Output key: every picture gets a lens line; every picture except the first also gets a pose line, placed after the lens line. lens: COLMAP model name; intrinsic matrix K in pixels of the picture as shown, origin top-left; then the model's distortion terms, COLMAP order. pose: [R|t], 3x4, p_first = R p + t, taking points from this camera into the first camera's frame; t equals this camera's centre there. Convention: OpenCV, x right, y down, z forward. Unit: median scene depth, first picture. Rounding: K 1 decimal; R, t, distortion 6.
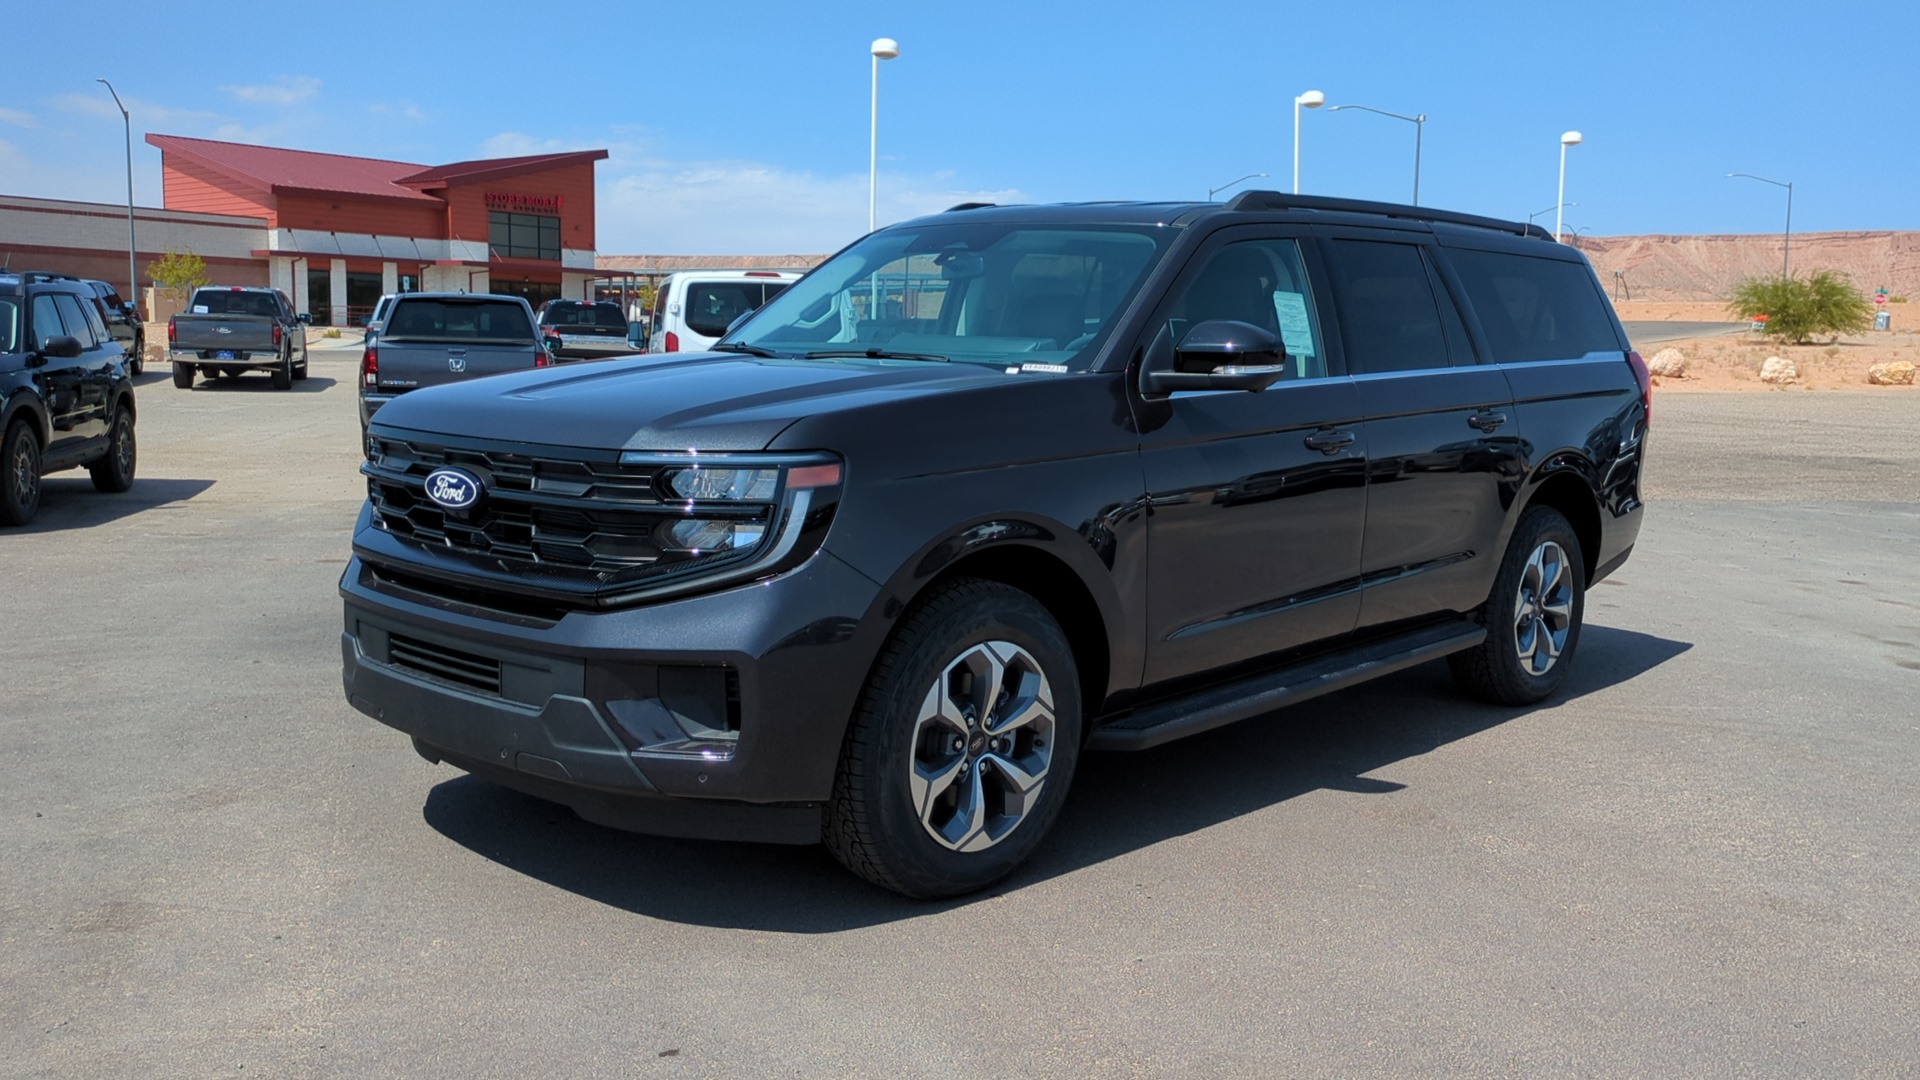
lens RADIAL K [[1641.9, 0, 982.9], [0, 1641.9, 544.5], [0, 0, 1]] dist [0.057345, -0.062822]
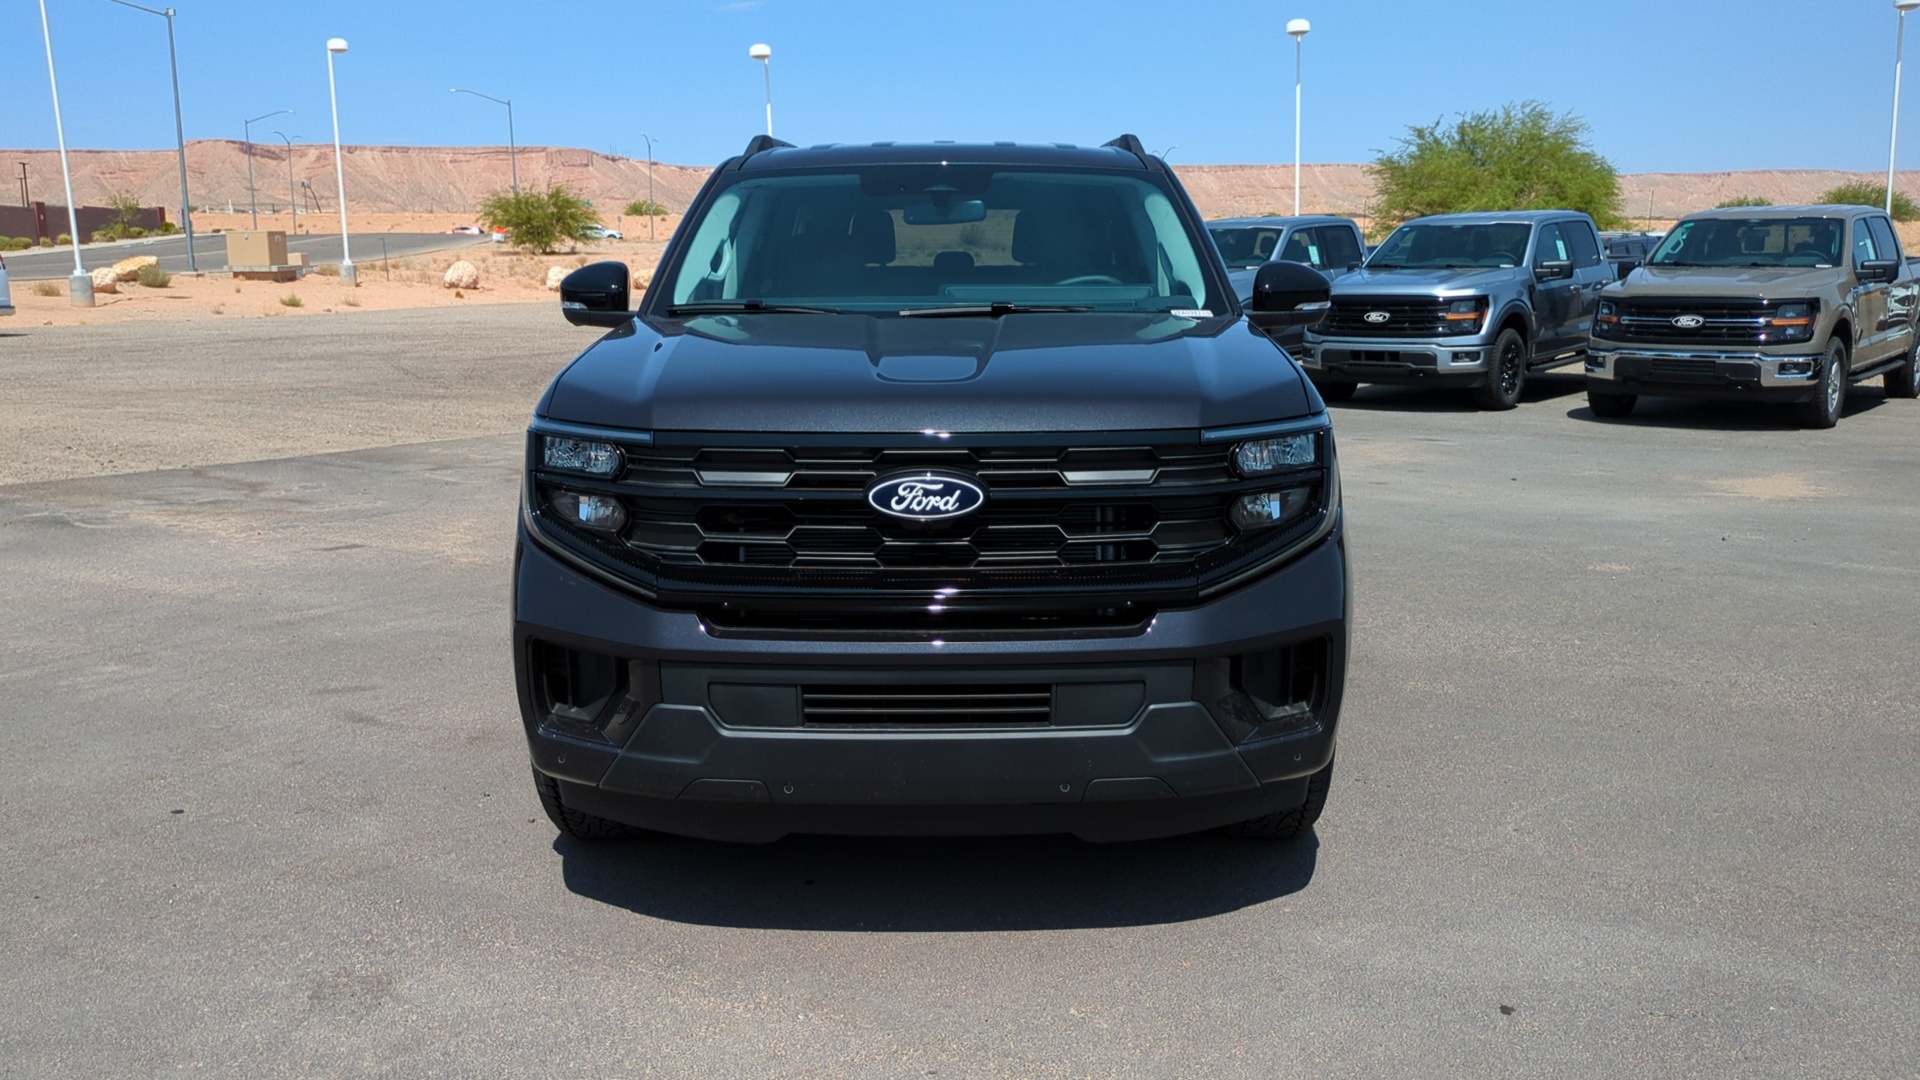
lens RADIAL K [[1645.3, 0, 970.8], [0, 1645.3, 534.2], [0, 0, 1]] dist [0.077574, -0.103141]
pose [[0.742084, -0.137499, 0.656052, -0.792682], [0.107596, 0.990478, 0.085884, -0.078181], [-0.661615, 0.006856, 0.749813, 0.335547]]
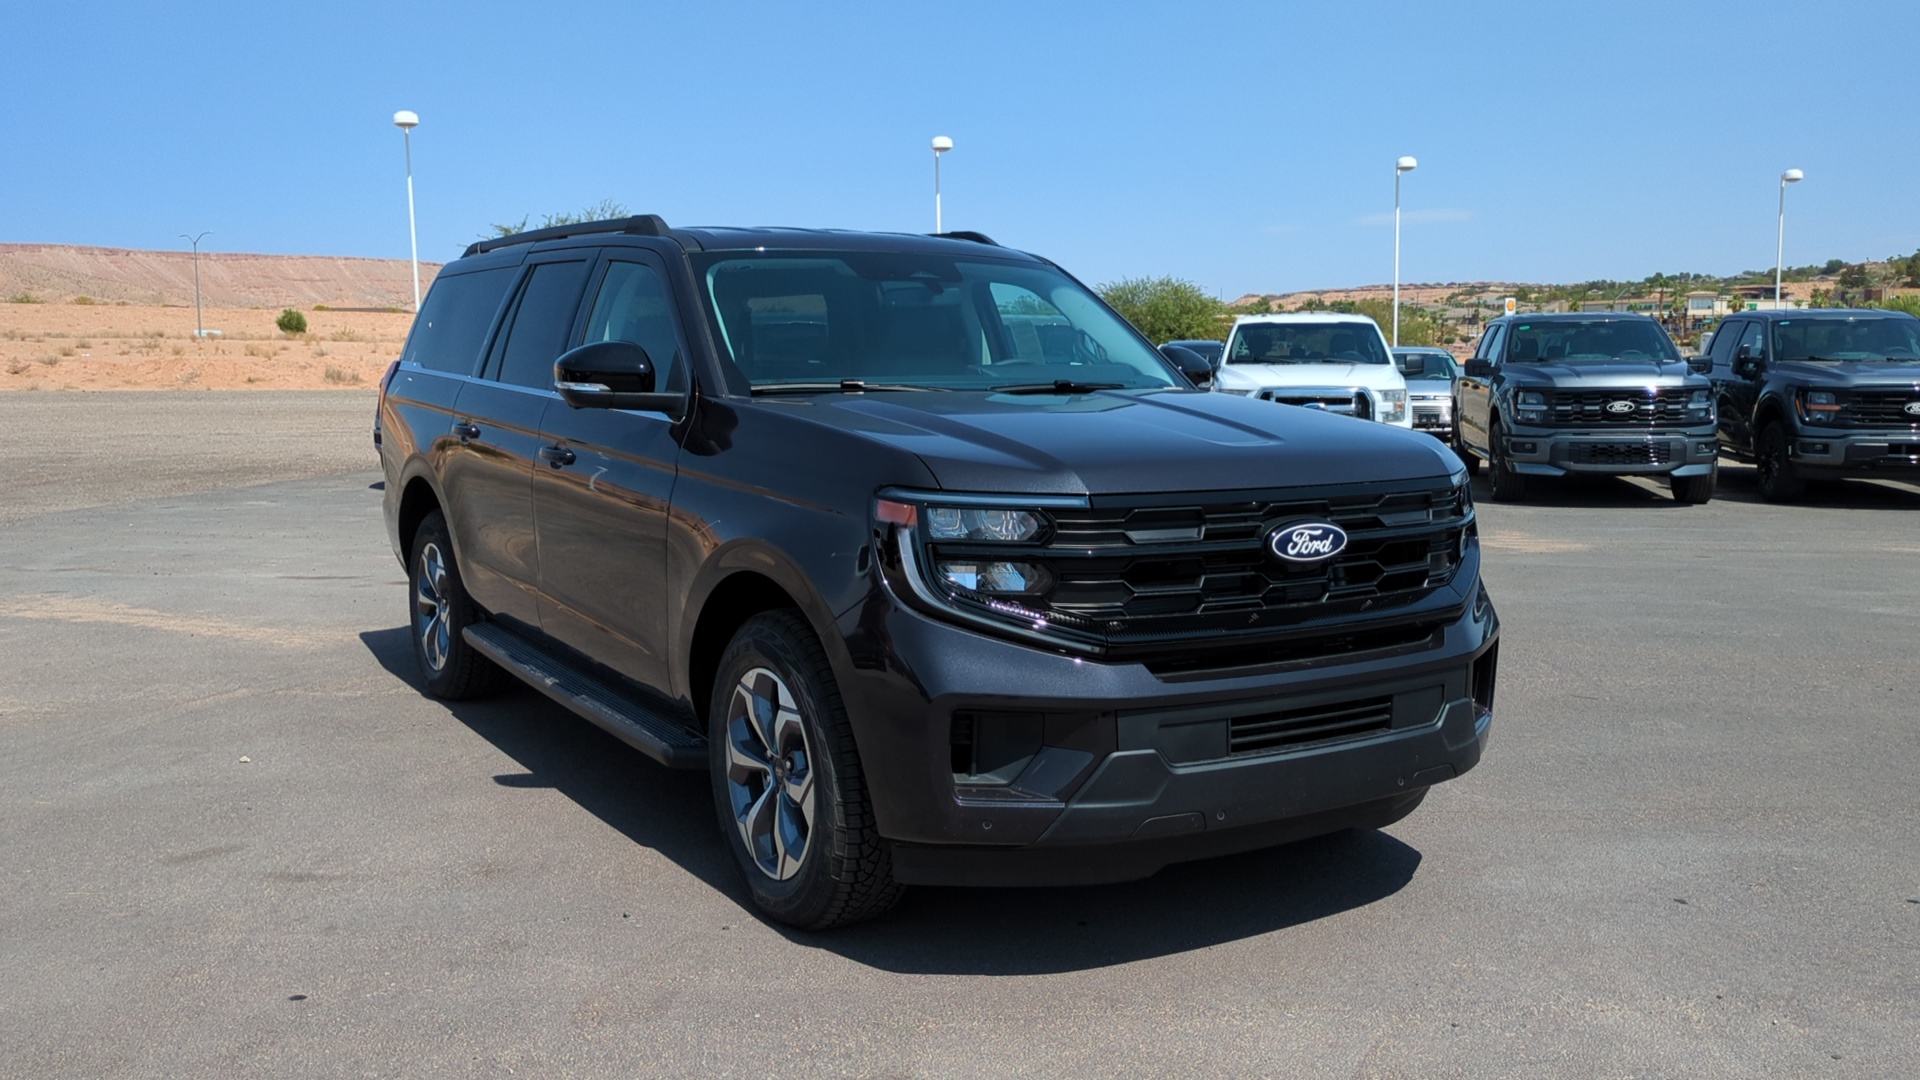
lens RADIAL K [[1645.3, 0, 970.8], [0, 1645.3, 534.2], [0, 0, 1]] dist [0.077574, -0.103141]
pose [[0.274619, -0.129134, 0.952842, -1.195978], [0.128965, 0.986934, 0.096586, -0.144846], [-0.952865, 0.096359, 0.287685, 0.846076]]
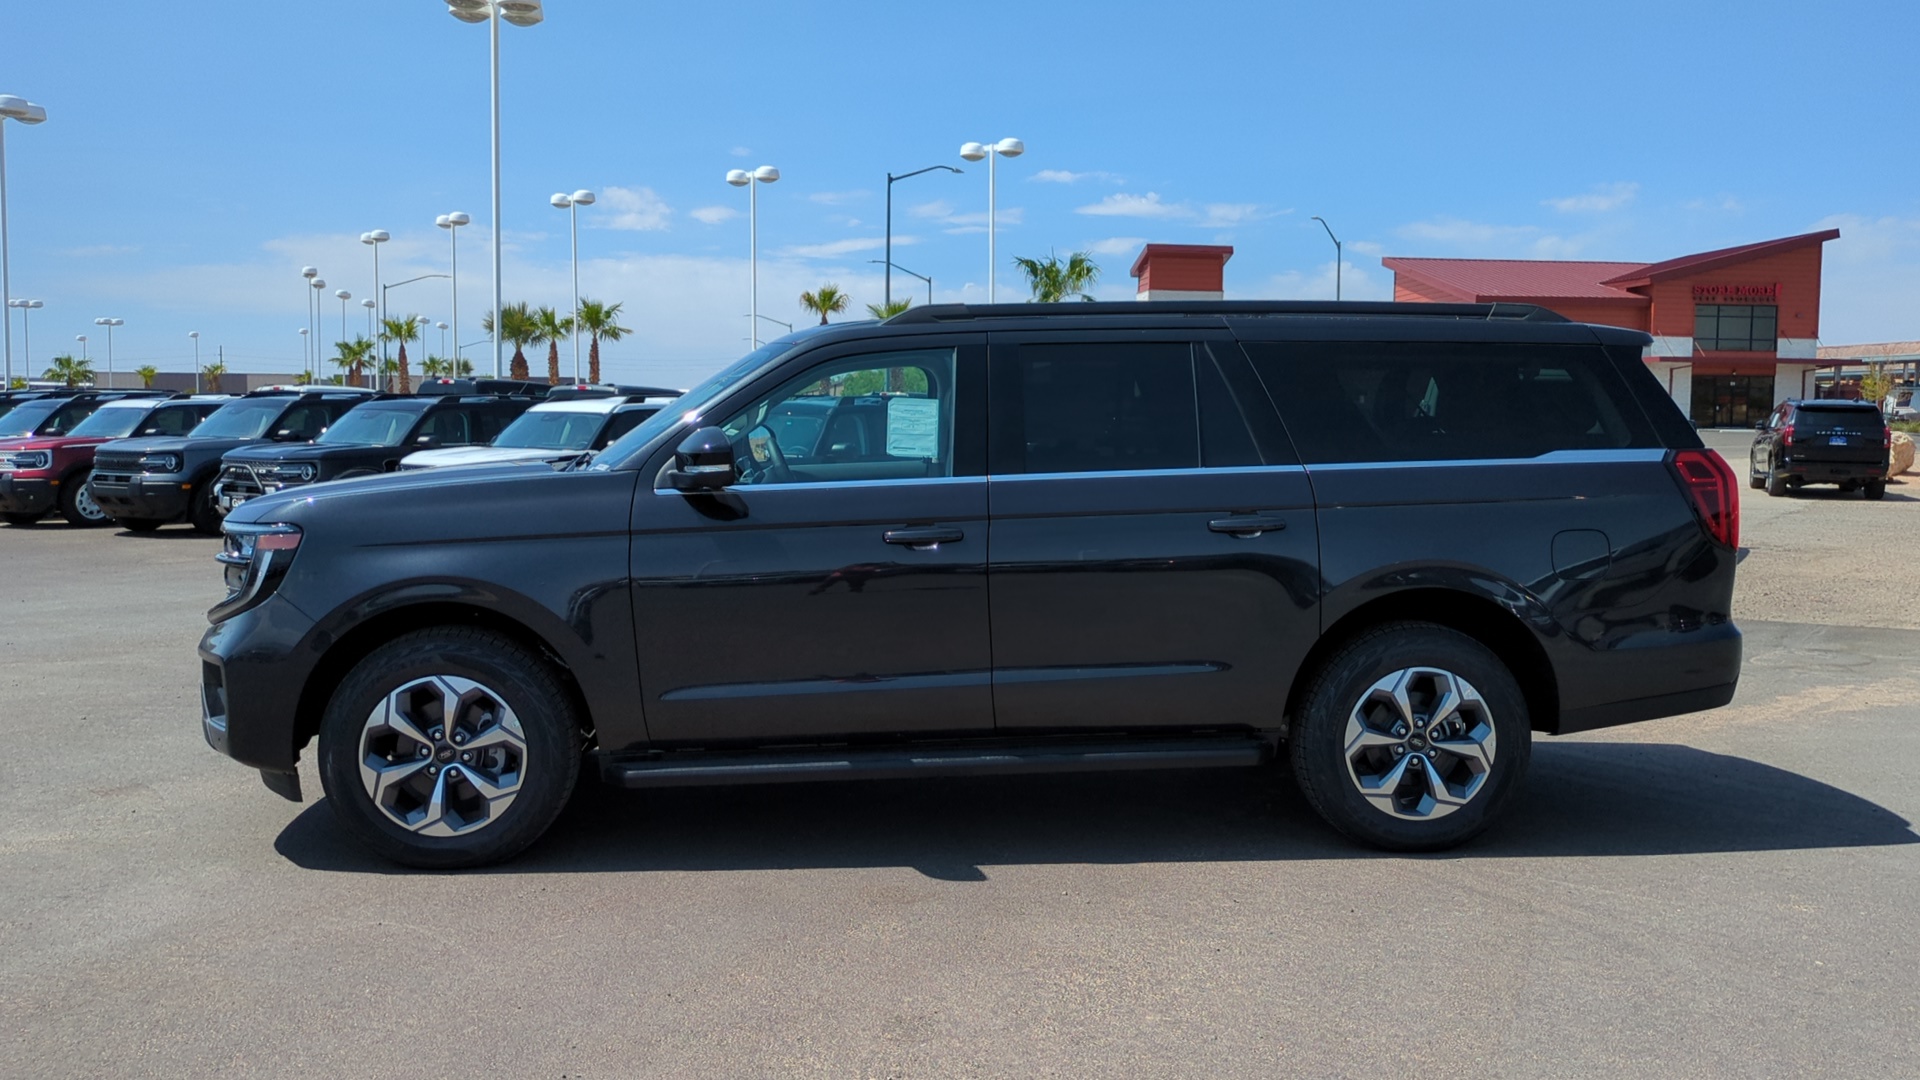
lens RADIAL K [[1641.9, 0, 982.9], [0, 1641.9, 544.5], [0, 0, 1]] dist [0.057345, -0.062822]
pose [[0.736923, 0.033271, -0.675157, 1.139936], [-0.072905, 0.996874, -0.030449, -0.034164], [0.672034, 0.071661, 0.737045, 0.295609]]
